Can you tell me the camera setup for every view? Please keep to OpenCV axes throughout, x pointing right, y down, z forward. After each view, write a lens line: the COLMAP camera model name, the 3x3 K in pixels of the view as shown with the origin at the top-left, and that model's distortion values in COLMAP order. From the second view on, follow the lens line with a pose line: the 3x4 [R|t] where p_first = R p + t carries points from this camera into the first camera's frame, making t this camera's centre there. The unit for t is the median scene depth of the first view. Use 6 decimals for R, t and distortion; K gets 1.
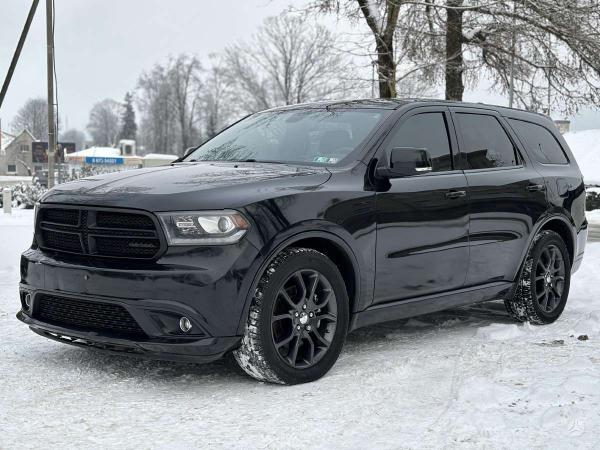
lens RADIAL K [[889.6, 0, 298.6], [0, 889.6, 225.3], [0, 0, 1]] dist [0.251908, -1.021294]
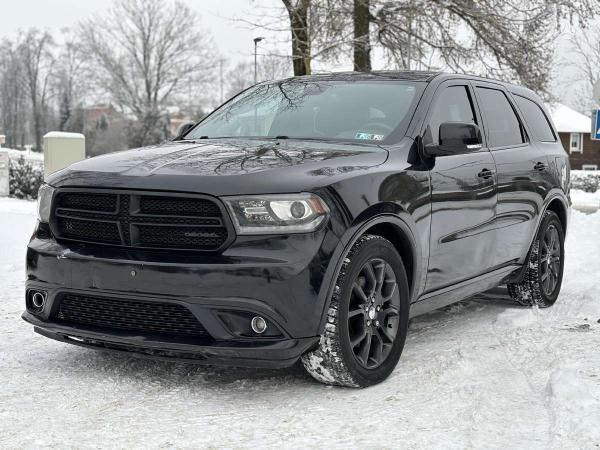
lens RADIAL K [[889.6, 0, 298.6], [0, 889.6, 225.3], [0, 0, 1]] dist [0.251908, -1.021294]
pose [[0.987336, -0.014569, 0.157973, -0.185819], [0.011049, 0.999671, 0.023135, -0.004882], [-0.158258, -0.021097, 0.987172, 0.113036]]
